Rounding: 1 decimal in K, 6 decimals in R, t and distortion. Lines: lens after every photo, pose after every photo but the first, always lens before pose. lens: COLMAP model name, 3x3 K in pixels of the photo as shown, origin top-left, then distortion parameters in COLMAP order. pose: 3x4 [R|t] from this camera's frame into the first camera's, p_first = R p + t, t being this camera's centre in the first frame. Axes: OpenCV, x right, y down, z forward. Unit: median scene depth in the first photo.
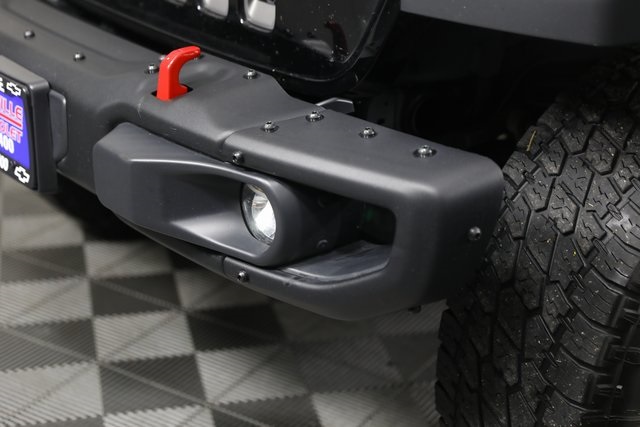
lens RADIAL K [[1206.6, 0, 320.0], [0, 1206.6, 213.5], [0, 0, 1]] dist [0.220572, 0.040670]
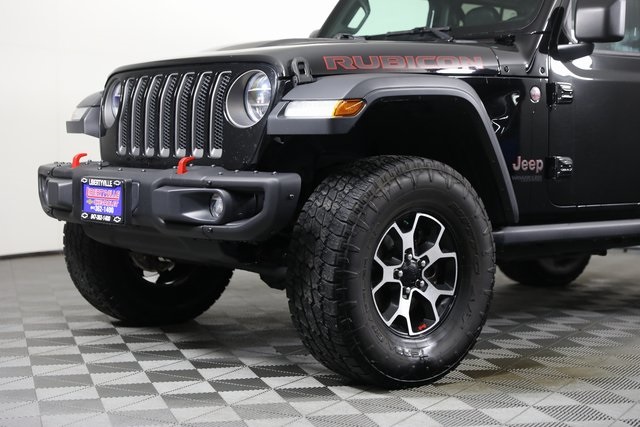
lens RADIAL K [[1142.5, 0, 320.0], [0, 1142.5, 213.5], [0, 0, 1]] dist [0.228659, 0.050152]
pose [[0.997940, -0.009052, 0.063509, 0.017181], [0.028692, 0.948441, -0.315654, 0.826096], [-0.057377, 0.316826, 0.946747, -1.431195]]
